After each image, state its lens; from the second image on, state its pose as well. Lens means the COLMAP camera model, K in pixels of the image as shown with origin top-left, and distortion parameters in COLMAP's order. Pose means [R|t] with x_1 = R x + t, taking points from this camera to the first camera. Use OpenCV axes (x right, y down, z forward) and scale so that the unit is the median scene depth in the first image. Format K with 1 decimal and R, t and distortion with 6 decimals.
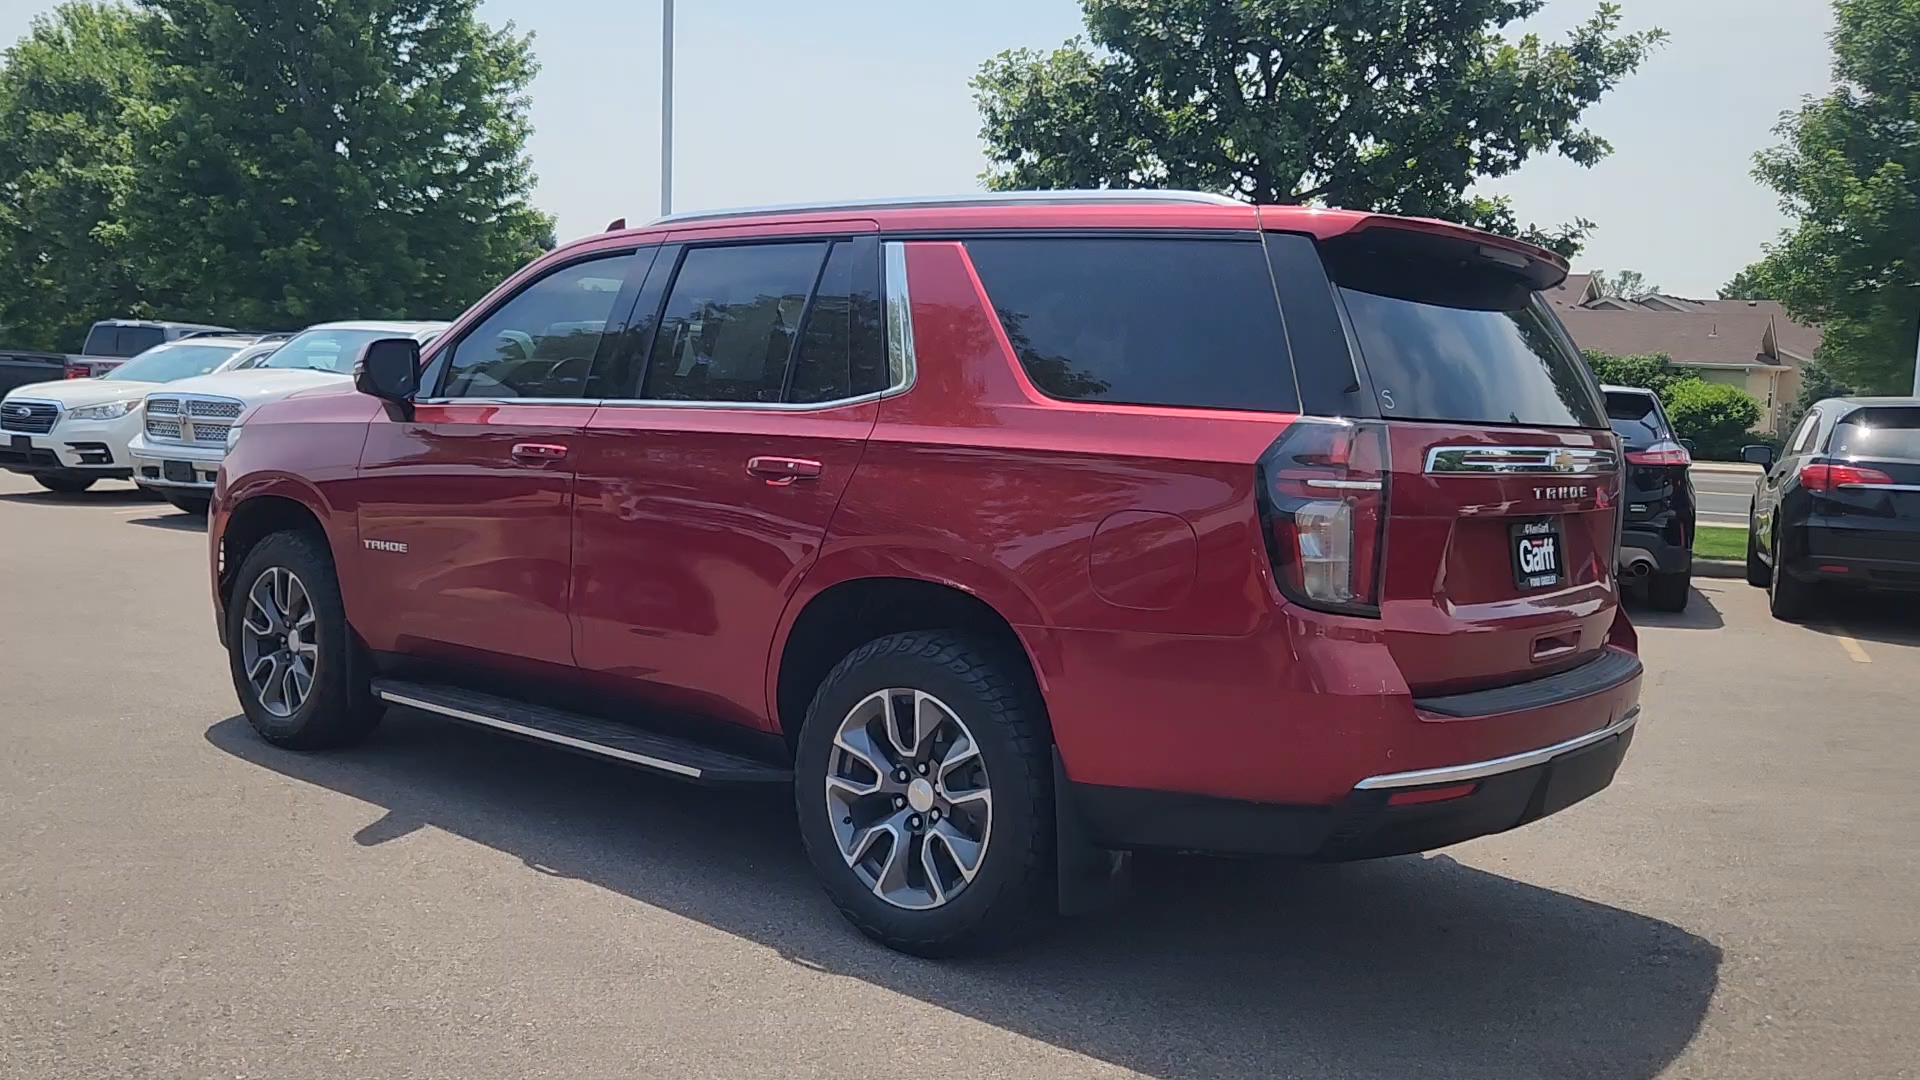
lens RADIAL K [[1634.3, 0, 958.1], [0, 1634.3, 542.0], [0, 0, 1]] dist [0.021377, 0.006904]
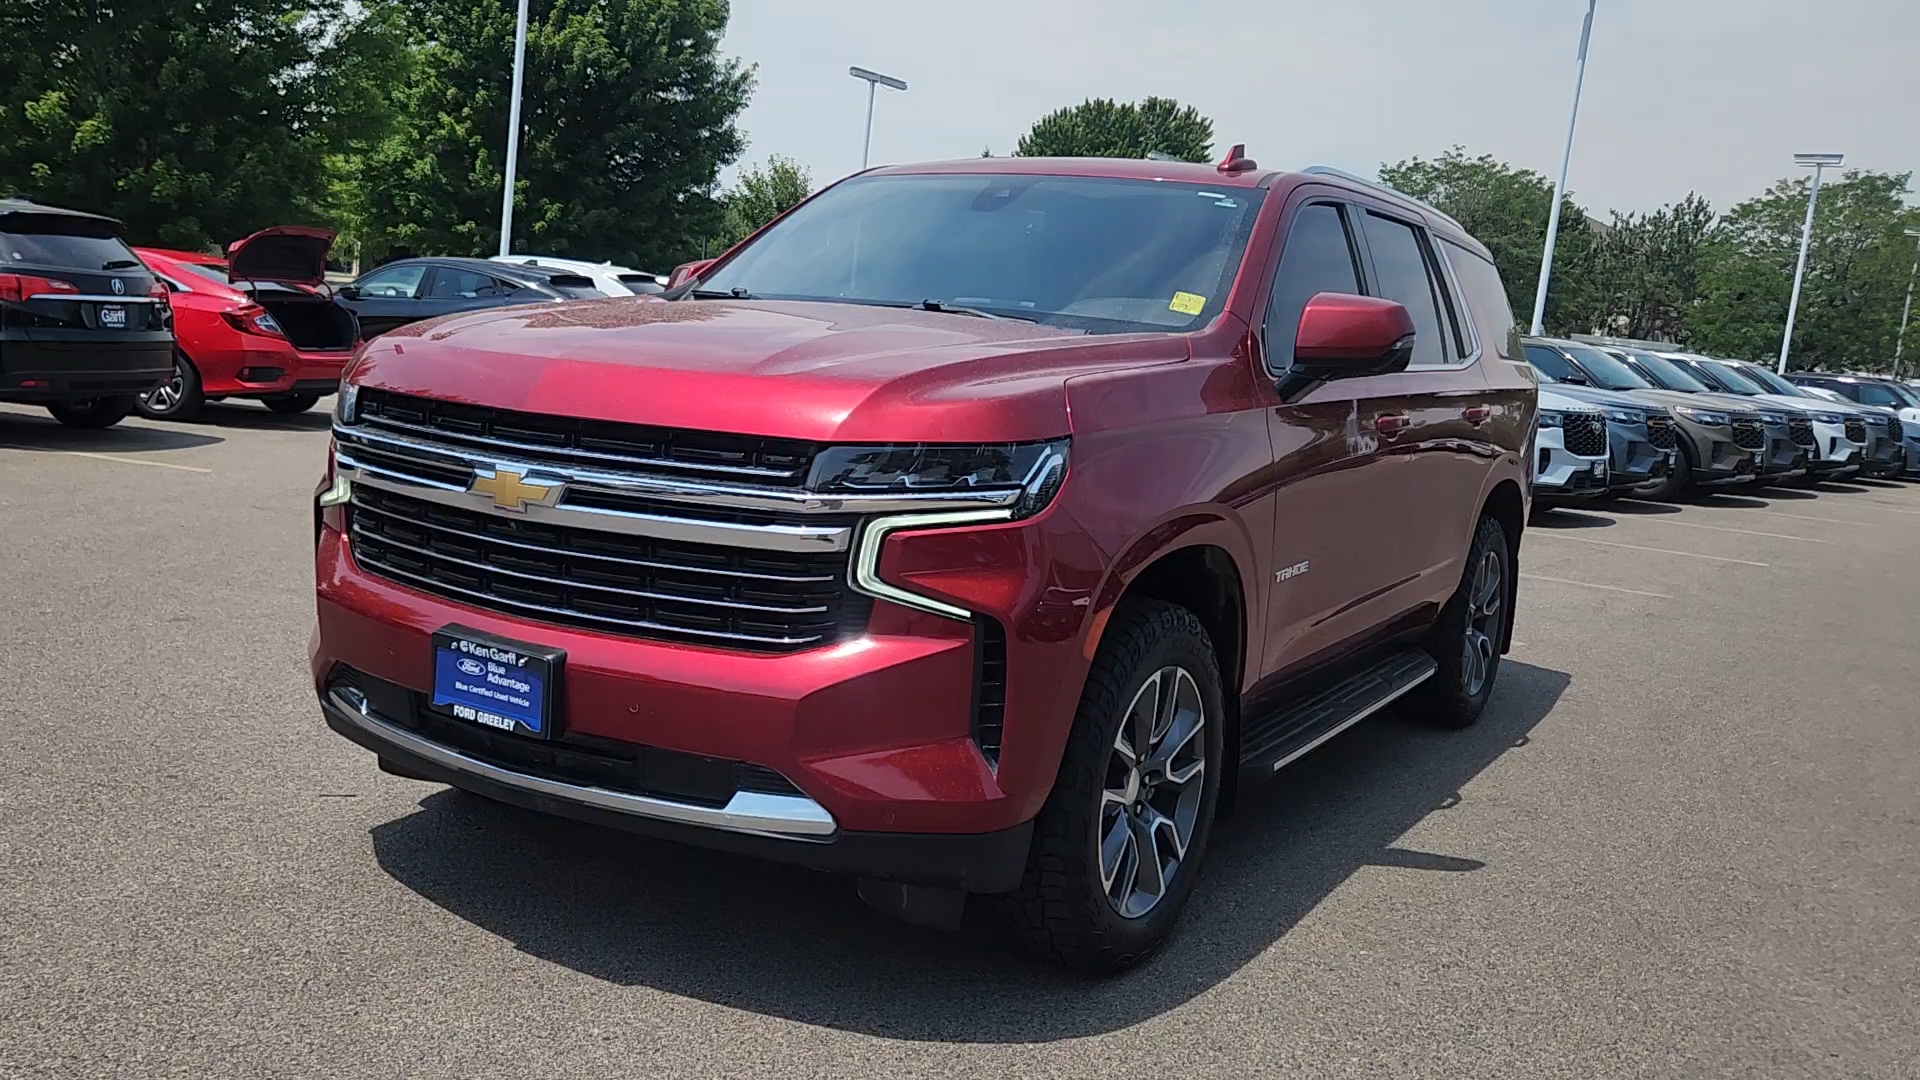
lens RADIAL K [[1634.3, 0, 952.4], [0, 1634.3, 541.5], [0, 0, 1]] dist [0.021377, 0.006904]
pose [[-0.156913, -0.185374, 0.970059, -1.176961], [0.001049, 0.982195, 0.187863, -0.170354], [-0.987612, 0.030496, -0.153925, 1.425027]]
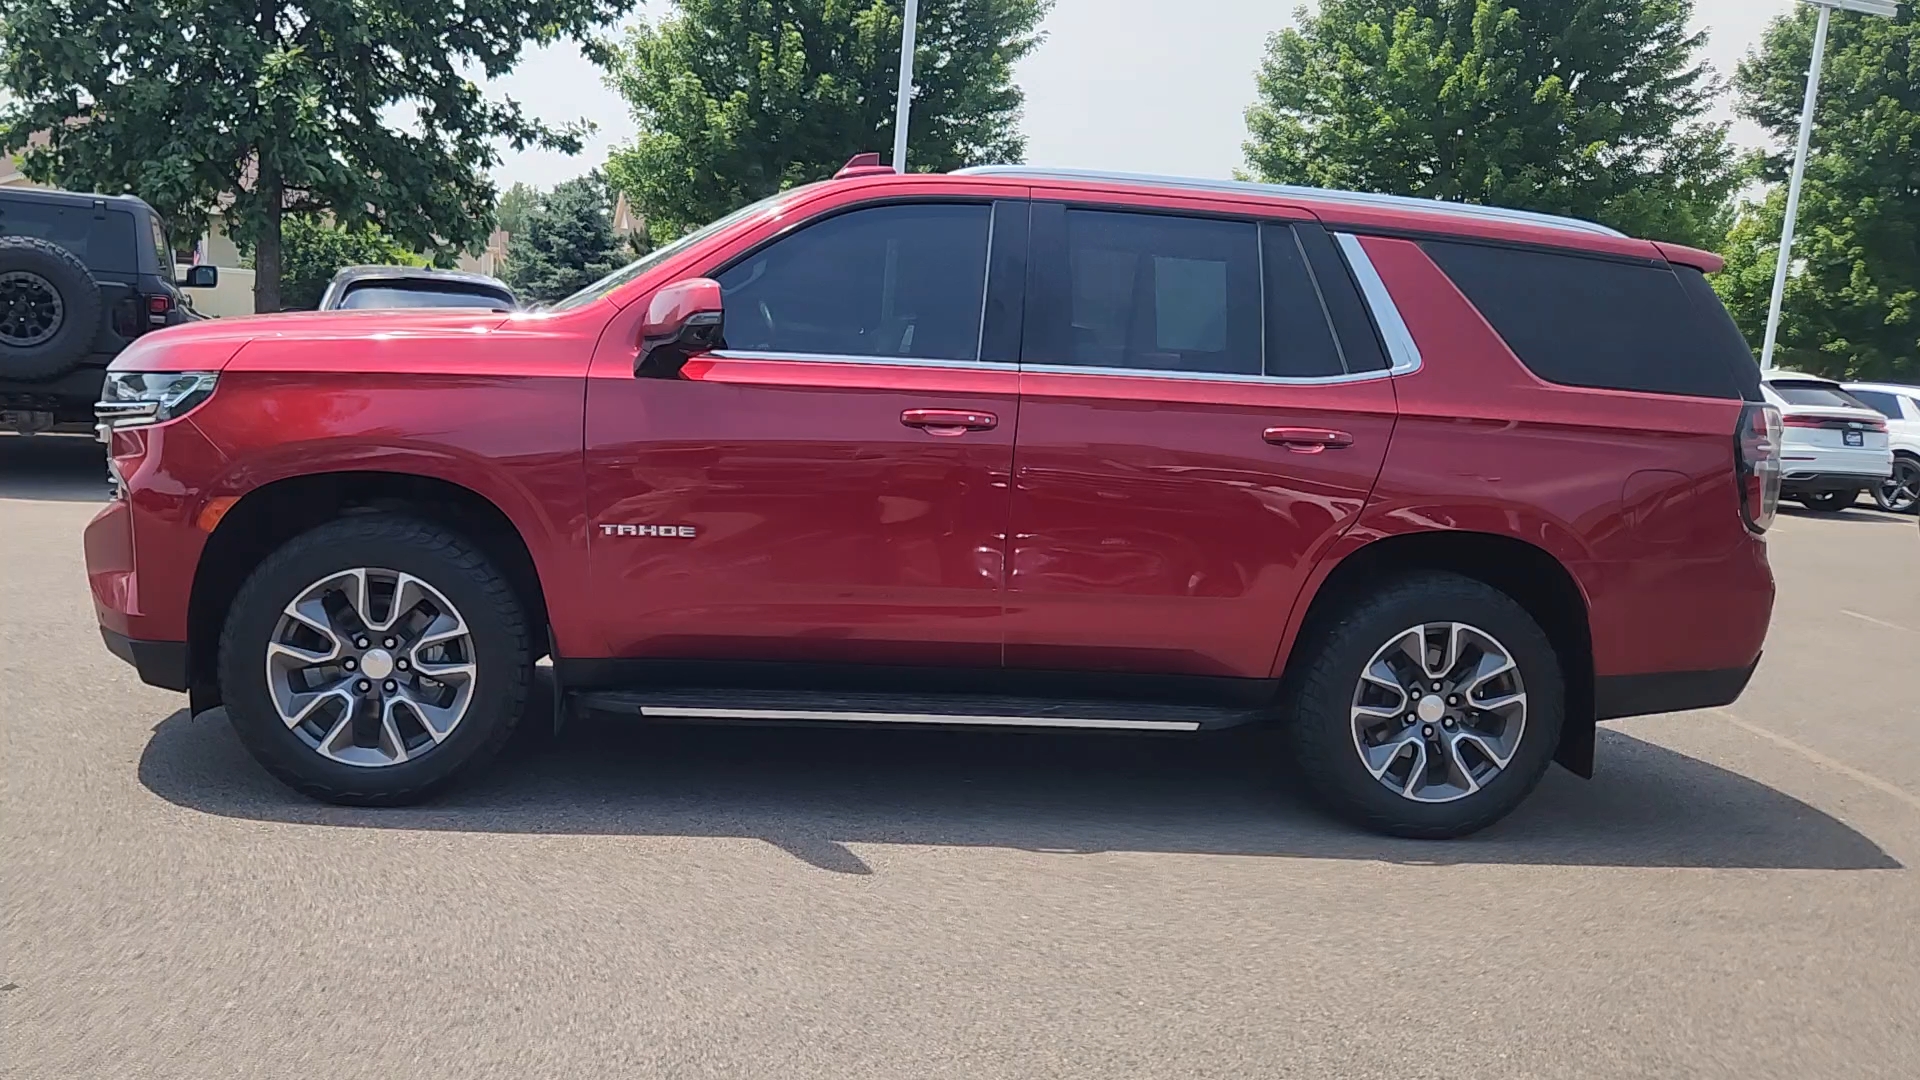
lens RADIAL K [[1634.3, 0, 953.6], [0, 1634.3, 545.3], [0, 0, 1]] dist [0.021377, 0.006904]
pose [[0.678280, -0.084110, 0.729974, -0.949569], [0.021158, 0.995251, 0.095017, -0.073229], [-0.734499, -0.049003, 0.676838, 0.374995]]
